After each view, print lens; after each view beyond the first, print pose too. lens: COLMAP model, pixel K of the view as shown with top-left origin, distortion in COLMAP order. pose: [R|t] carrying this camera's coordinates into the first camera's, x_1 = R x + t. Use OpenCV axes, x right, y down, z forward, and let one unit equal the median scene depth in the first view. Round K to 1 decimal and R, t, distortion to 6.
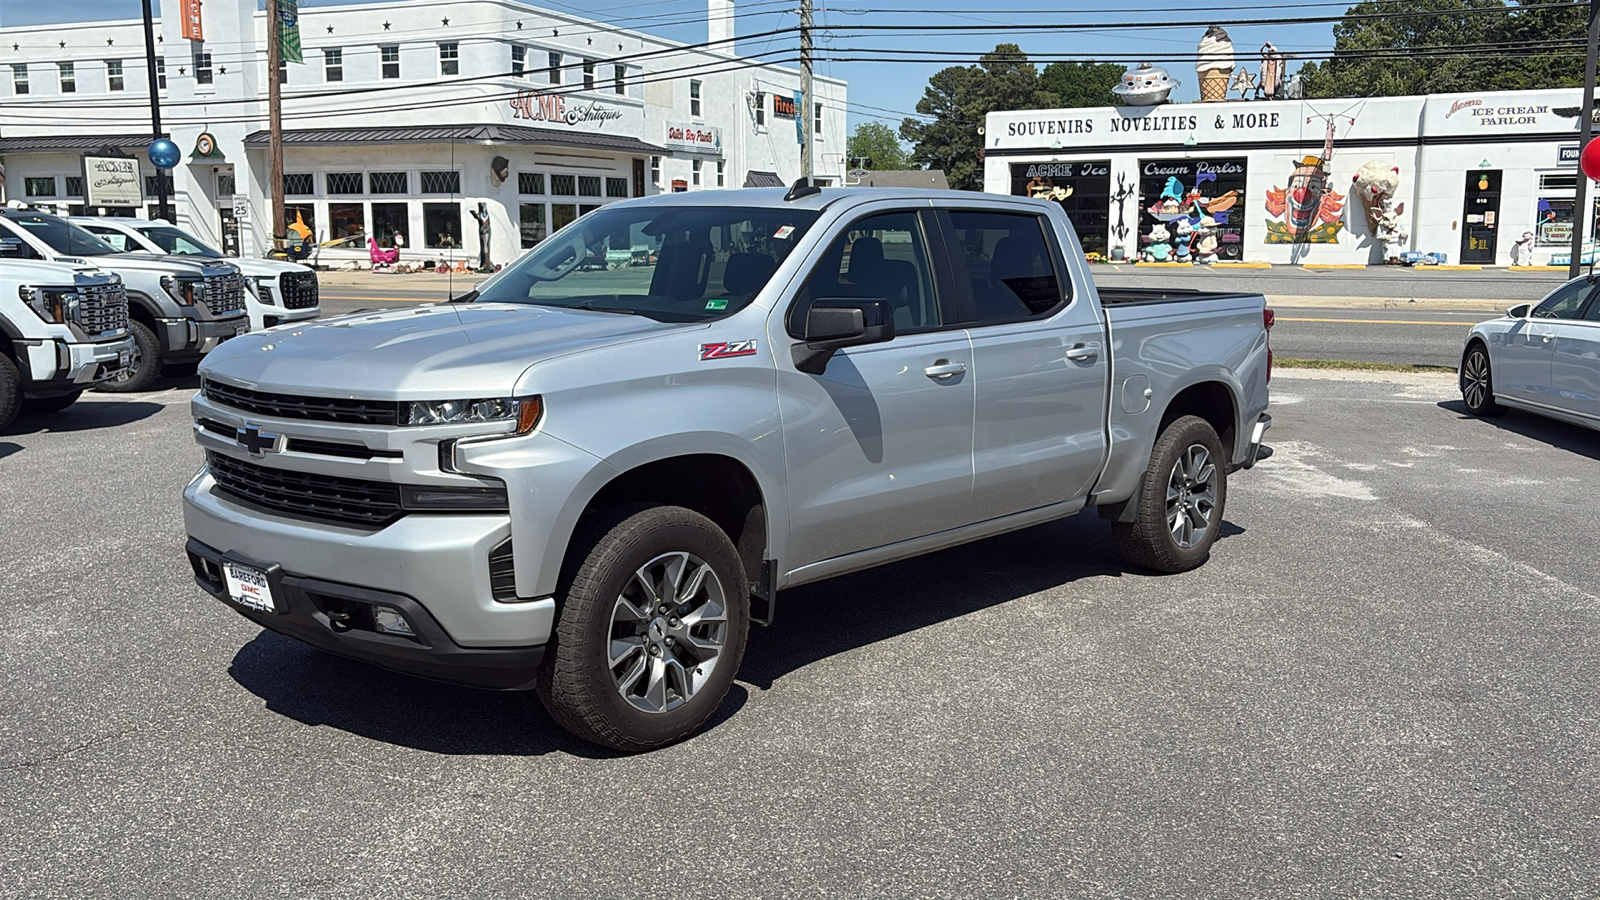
lens RADIAL K [[1487.7, 0, 817.3], [0, 1487.7, 446.3], [0, 0, 1]] dist [0.033524, 0.000000]
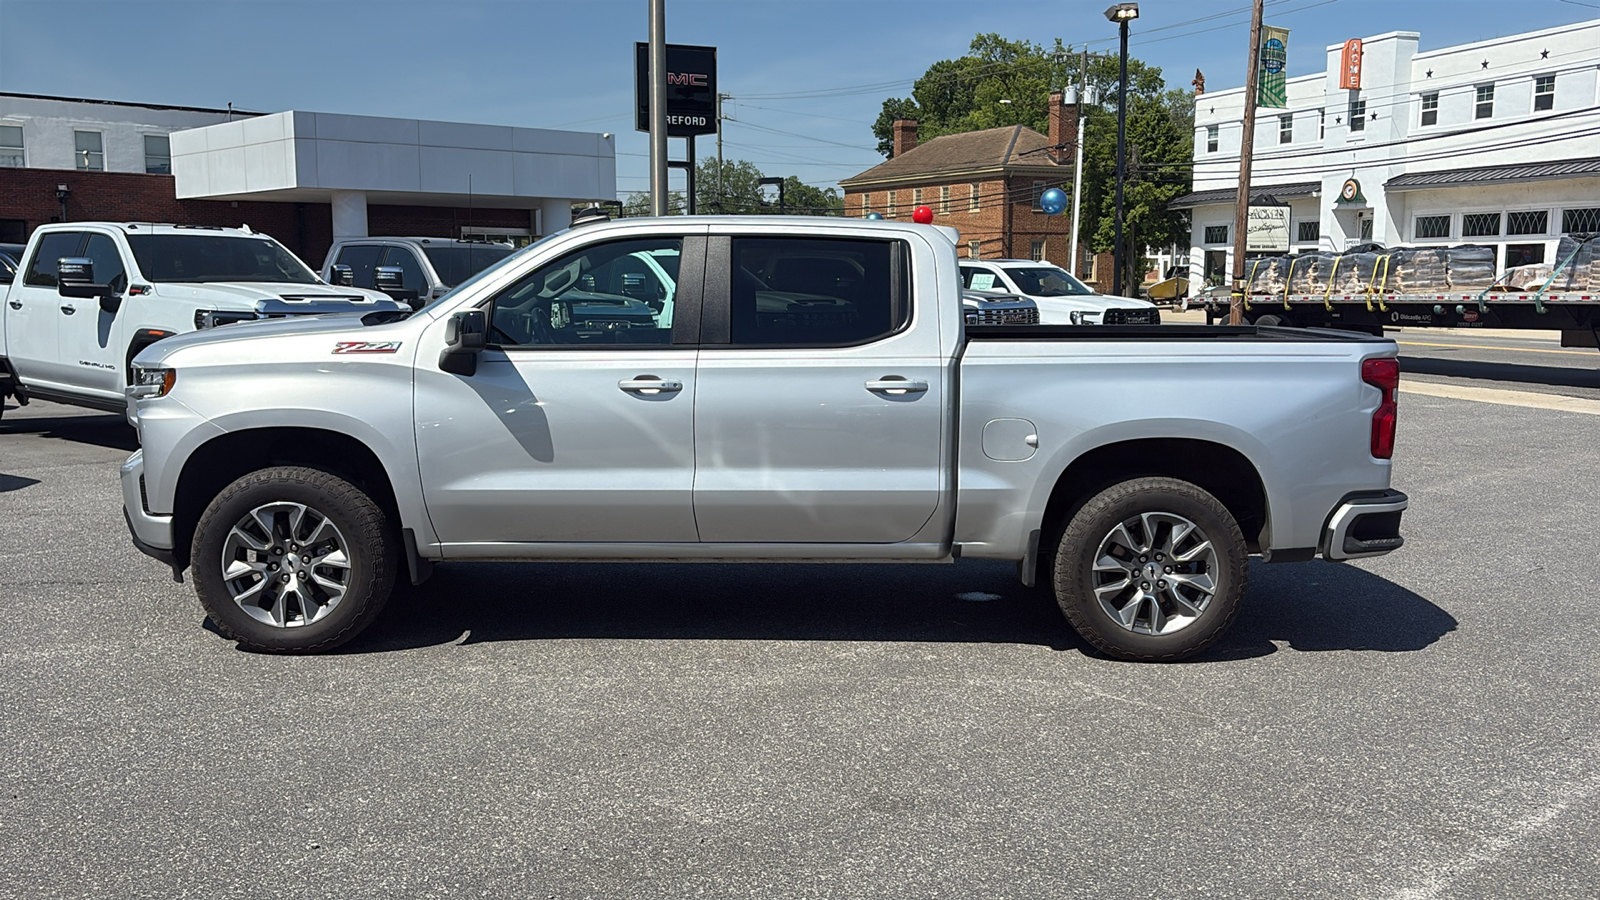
lens RADIAL K [[1487.7, 0, 788.4], [0, 1487.7, 457.6], [0, 0, 1]] dist [0.033524, 0.000000]
pose [[0.678094, 0.093355, -0.729022, 0.439671], [-0.109882, 0.993629, 0.025034, -0.018180], [0.726715, 0.063131, 0.684032, 0.168093]]
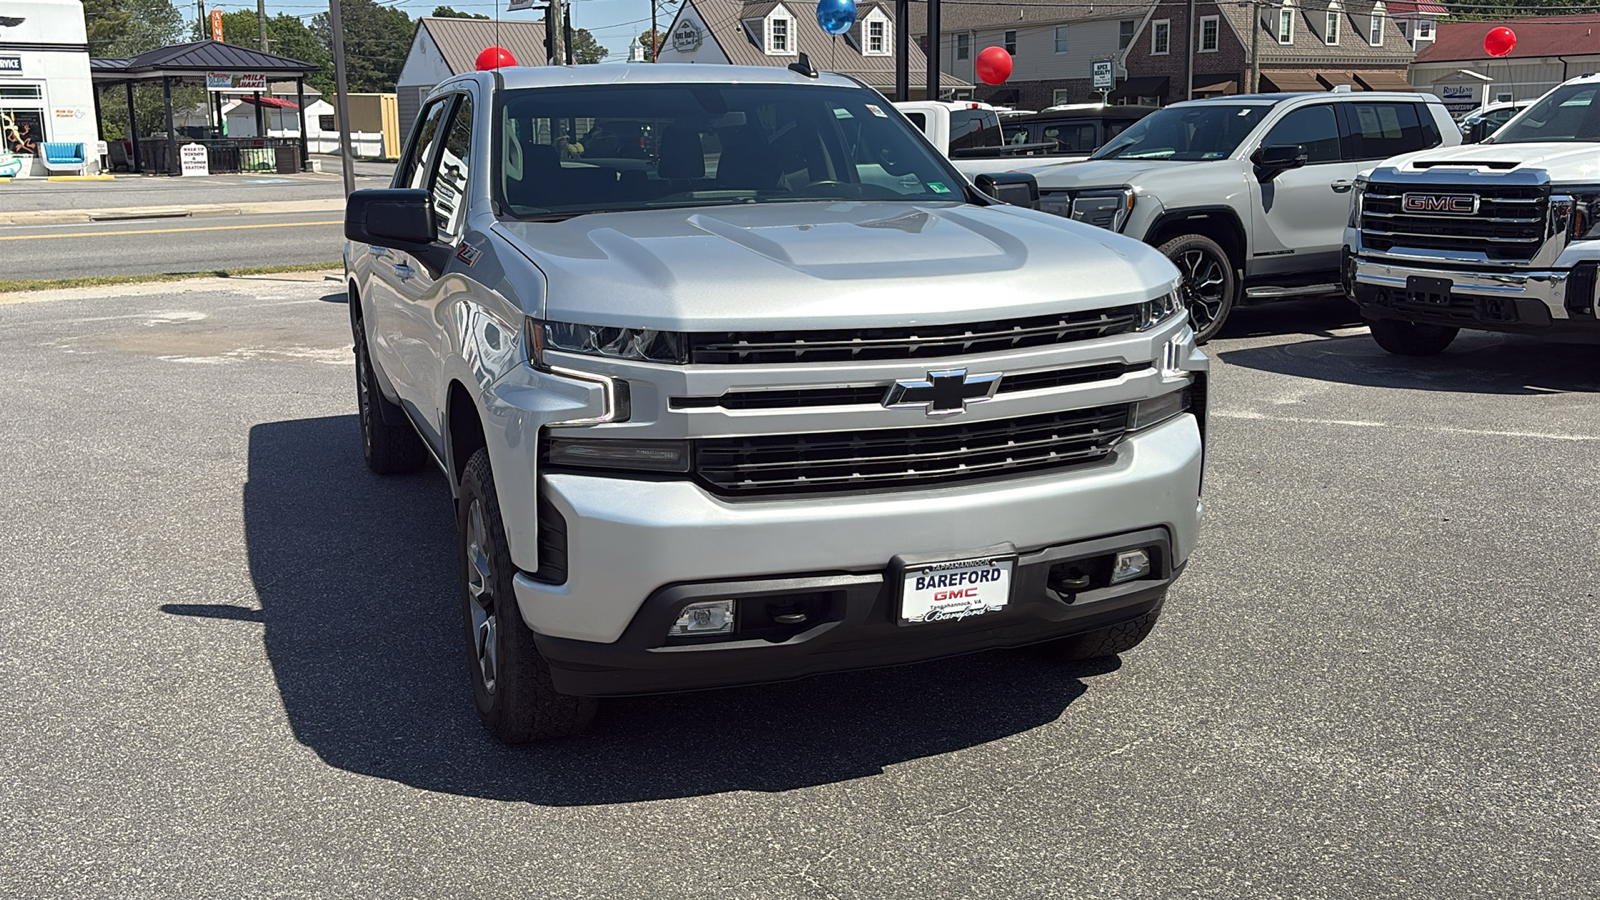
lens RADIAL K [[1487.7, 0, 746.9], [0, 1487.7, 384.4], [0, 0, 1]] dist [0.033524, 0.000000]
pose [[0.488147, -0.156326, 0.858647, -0.400781], [0.143802, 0.984788, 0.097539, -0.035386], [-0.860833, 0.075862, 0.503201, 0.274915]]
